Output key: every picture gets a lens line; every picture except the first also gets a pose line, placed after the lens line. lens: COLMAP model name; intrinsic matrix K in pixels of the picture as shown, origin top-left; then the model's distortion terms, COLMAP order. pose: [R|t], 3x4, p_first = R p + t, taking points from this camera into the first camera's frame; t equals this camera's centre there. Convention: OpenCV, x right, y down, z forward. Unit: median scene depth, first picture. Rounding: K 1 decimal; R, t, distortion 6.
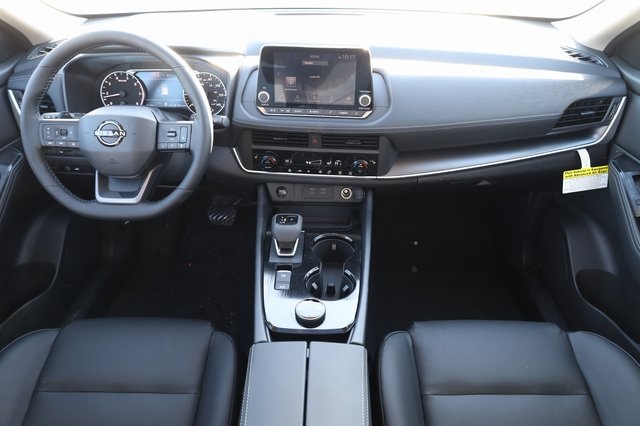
lens RADIAL K [[415.4, 0, 320.0], [0, 415.4, 213.0], [0, 0, 1]] dist [-0.081980, 0.000012]
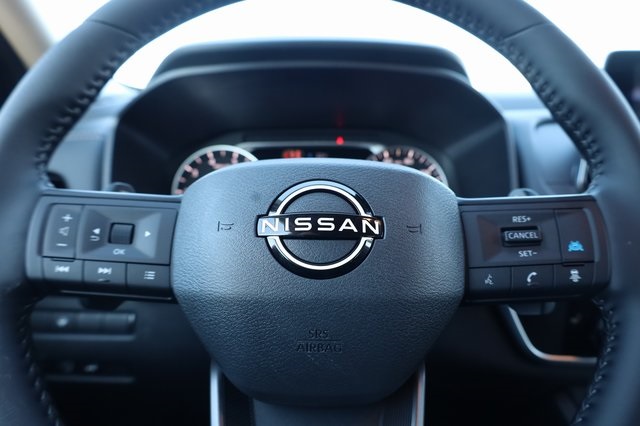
lens RADIAL K [[415.4, 0, 320.0], [0, 415.4, 213.0], [0, 0, 1]] dist [-0.081980, 0.000012]
pose [[0.995840, -0.011186, 0.090431, -0.525382], [0.049432, 0.900028, -0.433021, -0.083240], [-0.076547, 0.435689, 0.896836, 0.724840]]
